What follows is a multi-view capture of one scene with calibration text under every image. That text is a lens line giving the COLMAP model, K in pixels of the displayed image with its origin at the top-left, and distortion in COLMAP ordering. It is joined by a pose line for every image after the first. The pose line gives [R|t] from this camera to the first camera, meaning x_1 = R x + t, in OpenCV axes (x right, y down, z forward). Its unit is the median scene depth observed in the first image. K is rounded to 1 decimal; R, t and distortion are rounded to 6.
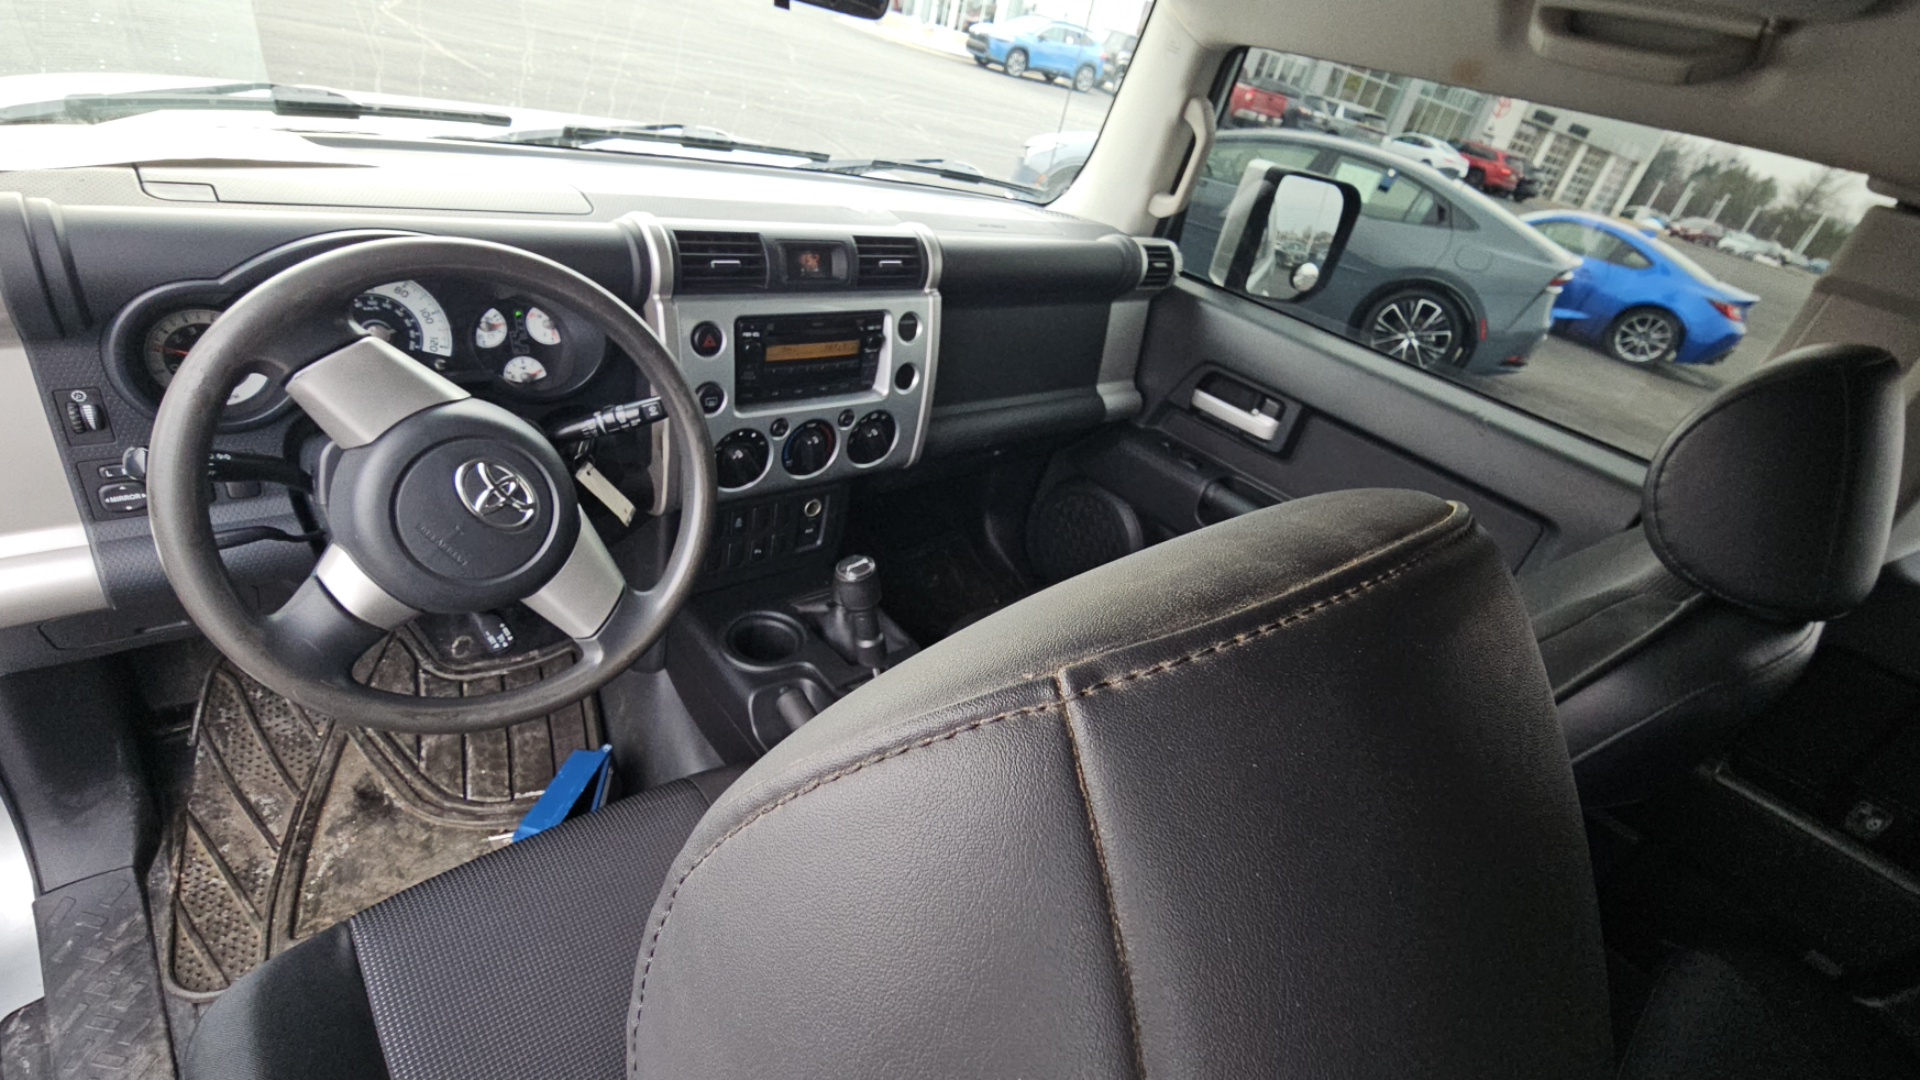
lens RADIAL K [[840.6, 0, 960.0], [0, 840.6, 540.0], [0, 0, 1]] dist [0.001541, -0.002851]
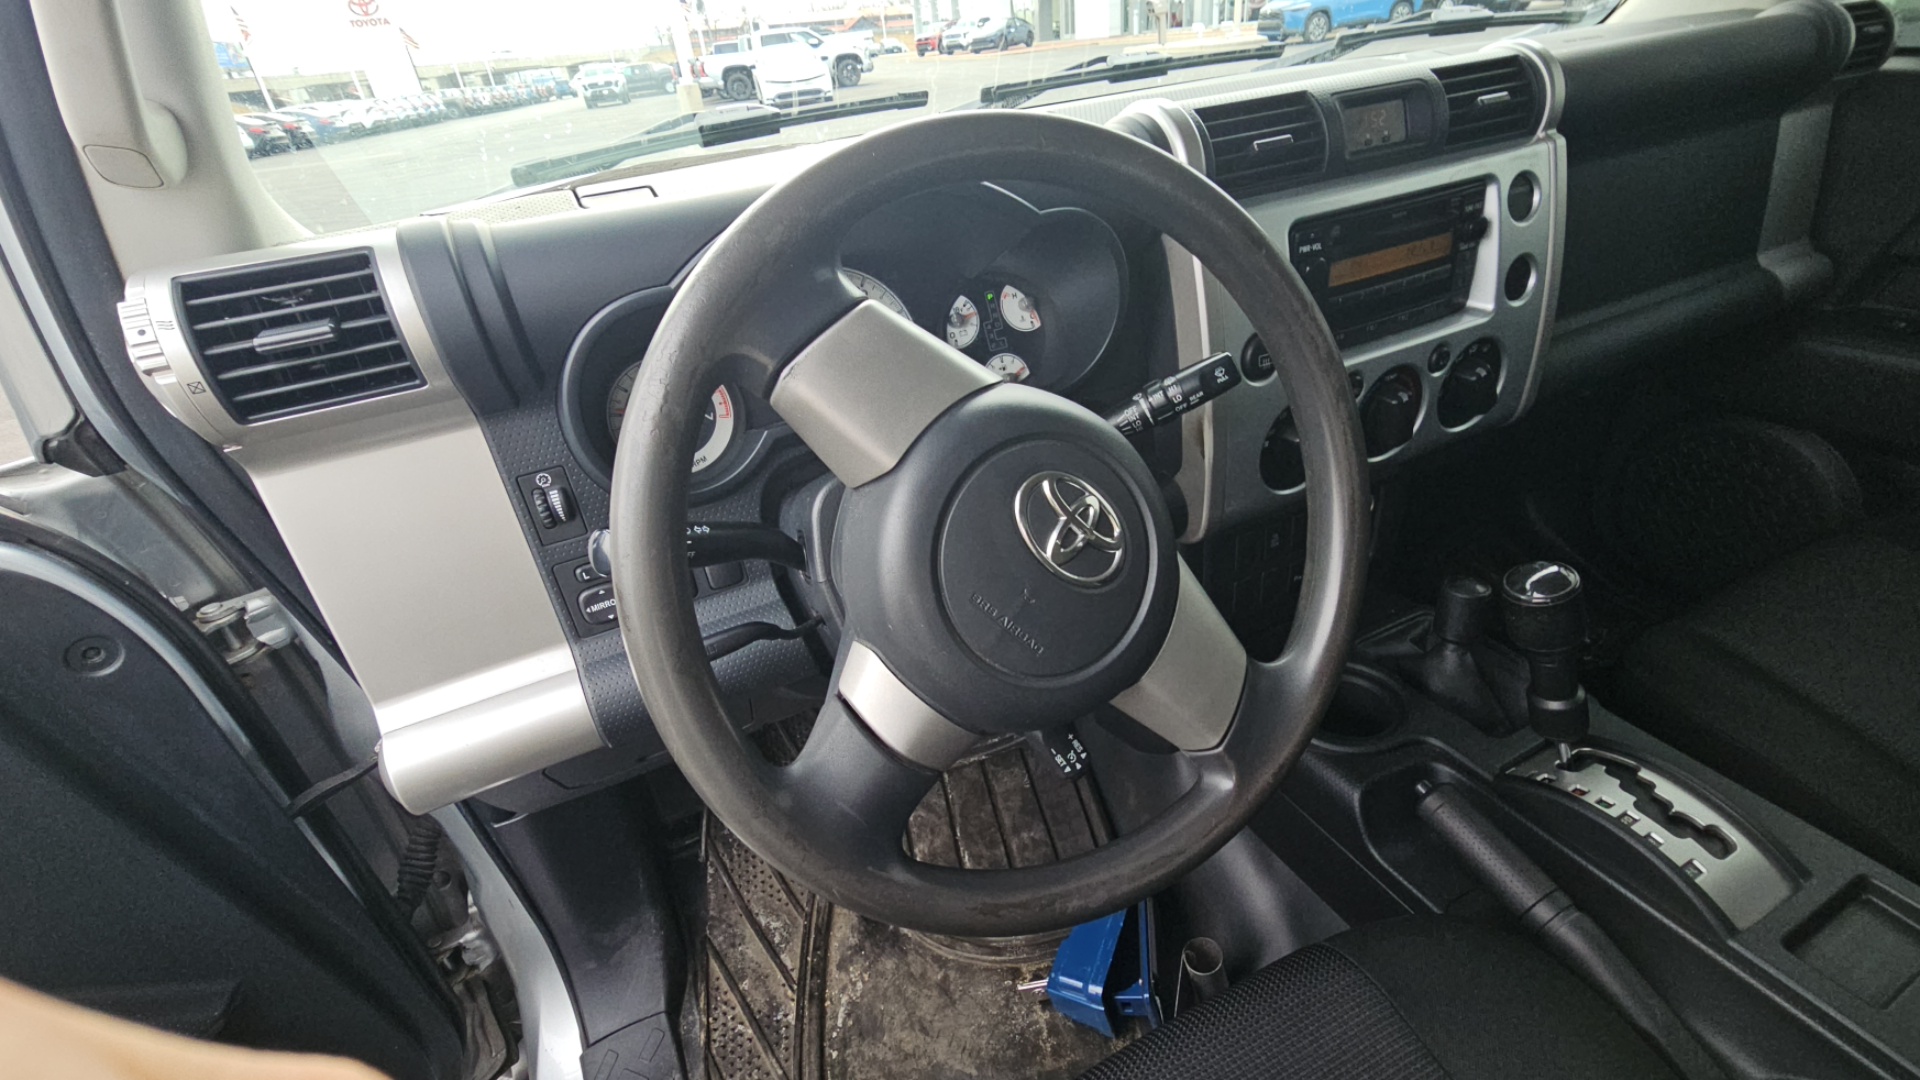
lens RADIAL K [[832.1, 0, 967.7], [0, 832.1, 534.3], [0, 0, 1]] dist [0.001327, -0.008136]
pose [[0.910670, -0.143972, -0.387237, -0.262541], [0.127770, 0.989510, -0.067414, -0.013660], [0.392881, 0.011915, 0.919512, 0.290506]]
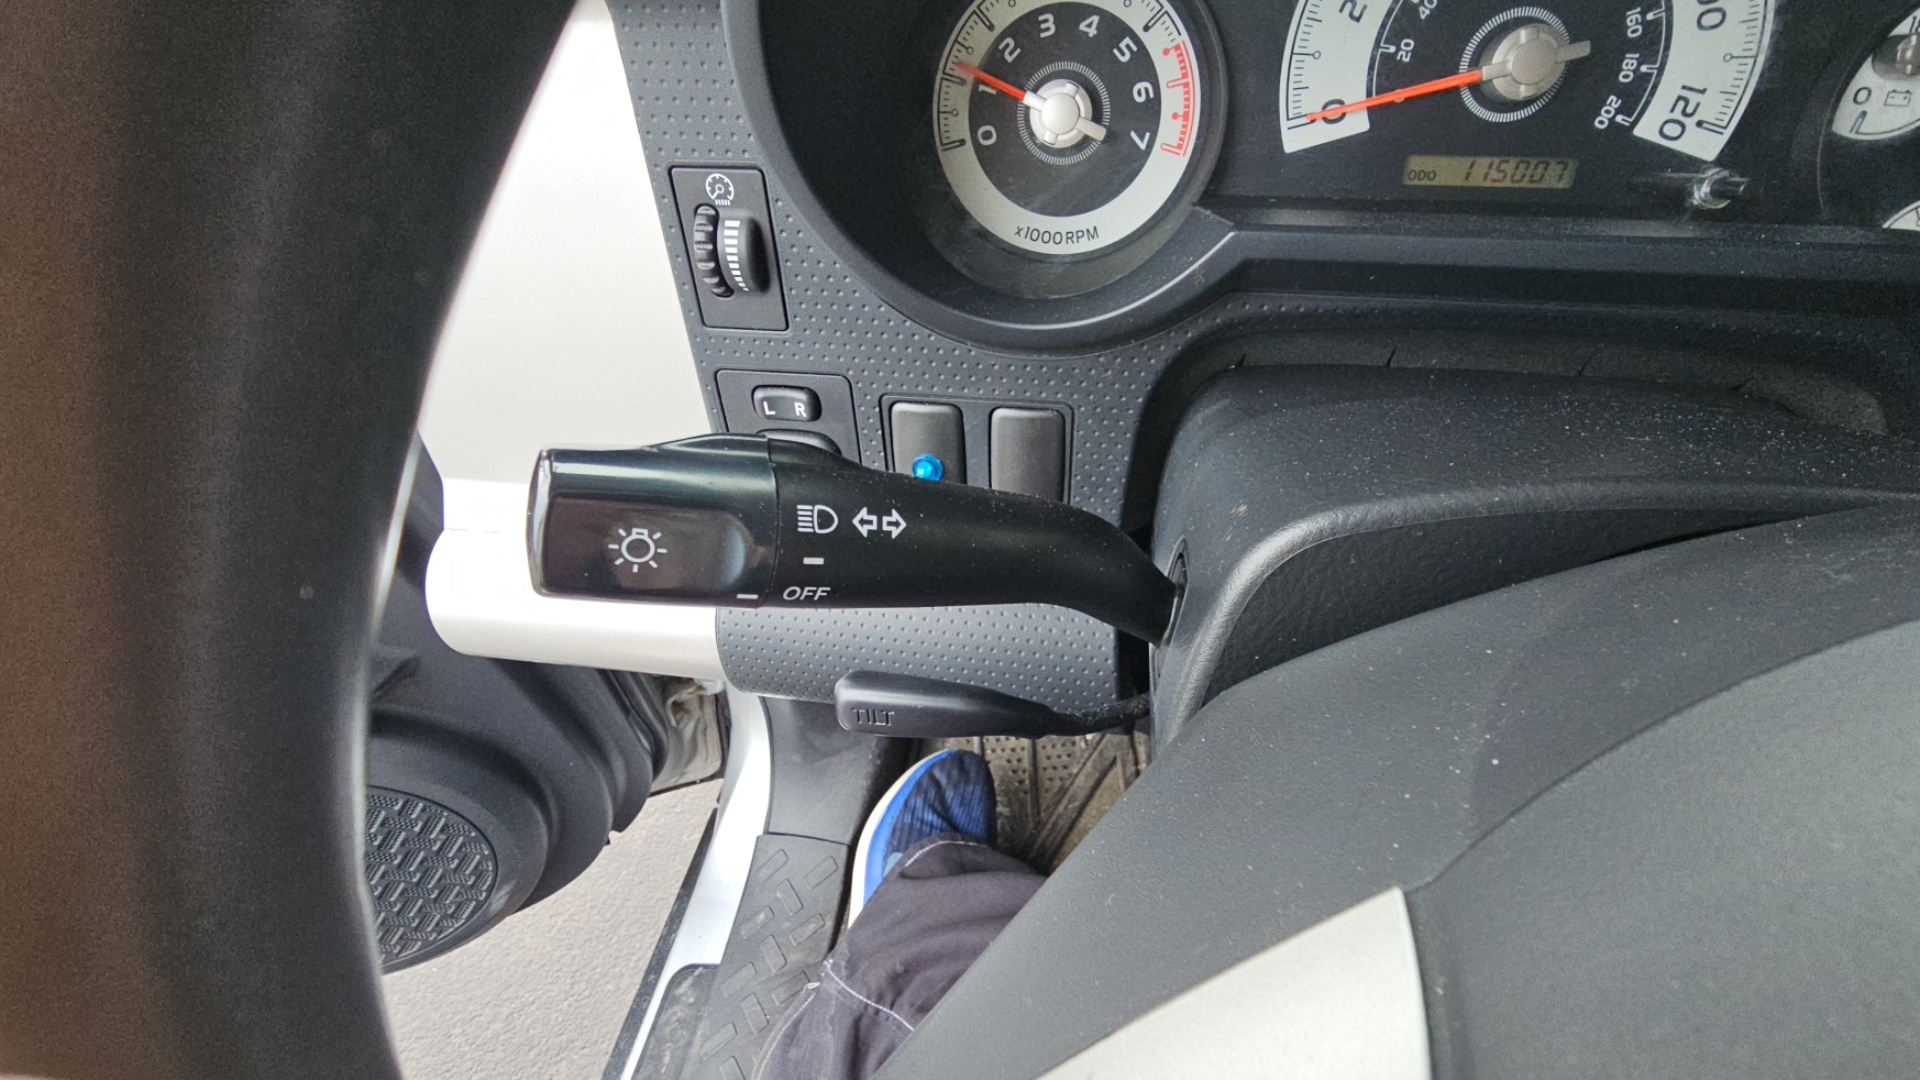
lens RADIAL K [[865.5, 0, 975.4], [0, 865.5, 542.5], [0, 0, 1]] dist [0.014503, -0.011001]
pose [[0.606513, 0.360678, -0.708558, -0.438677], [-0.249570, 0.932507, 0.261048, -0.099340], [0.754889, 0.018506, 0.655592, 0.544168]]
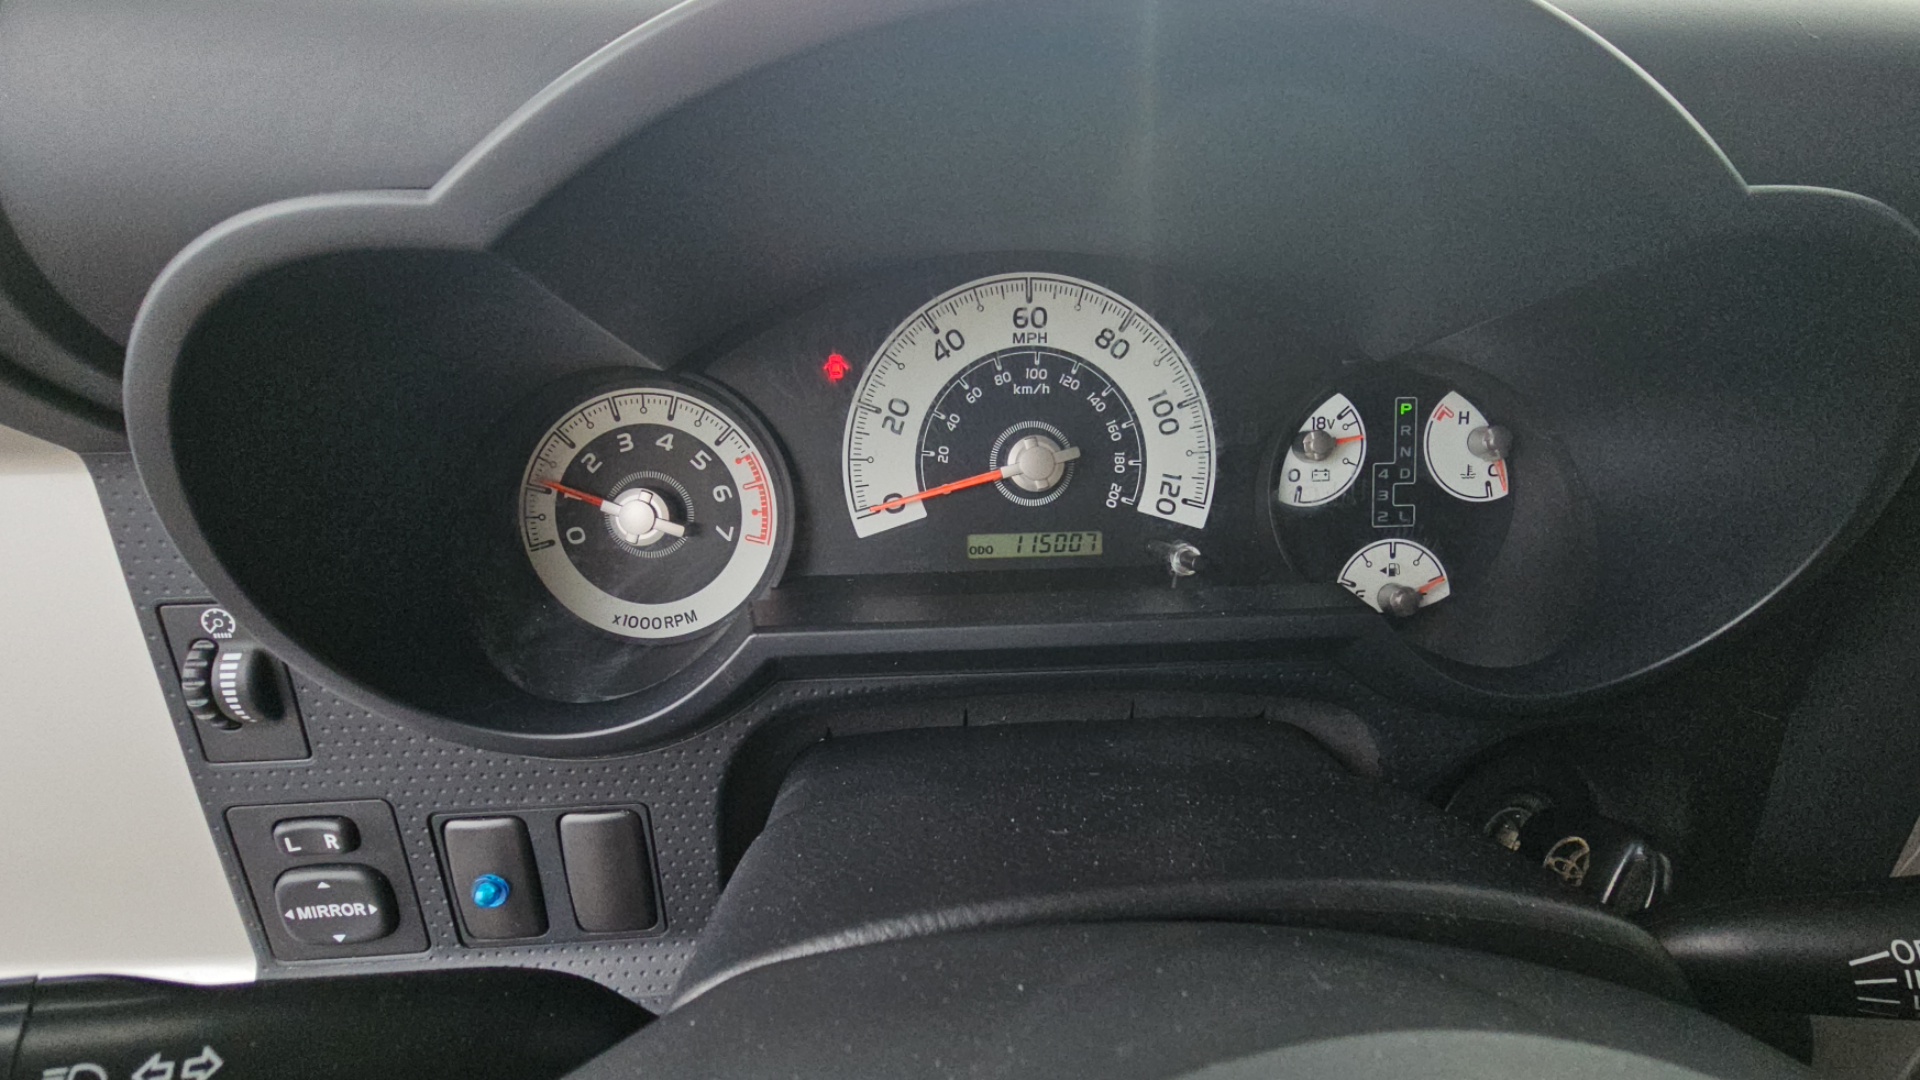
lens RADIAL K [[865.5, 0, 975.4], [0, 865.5, 542.5], [0, 0, 1]] dist [0.014503, -0.011001]
pose [[0.770260, 0.061968, -0.634712, -0.395825], [-0.171776, 0.978644, -0.112914, -0.137280], [0.614160, 0.196001, 0.764455, 0.588680]]
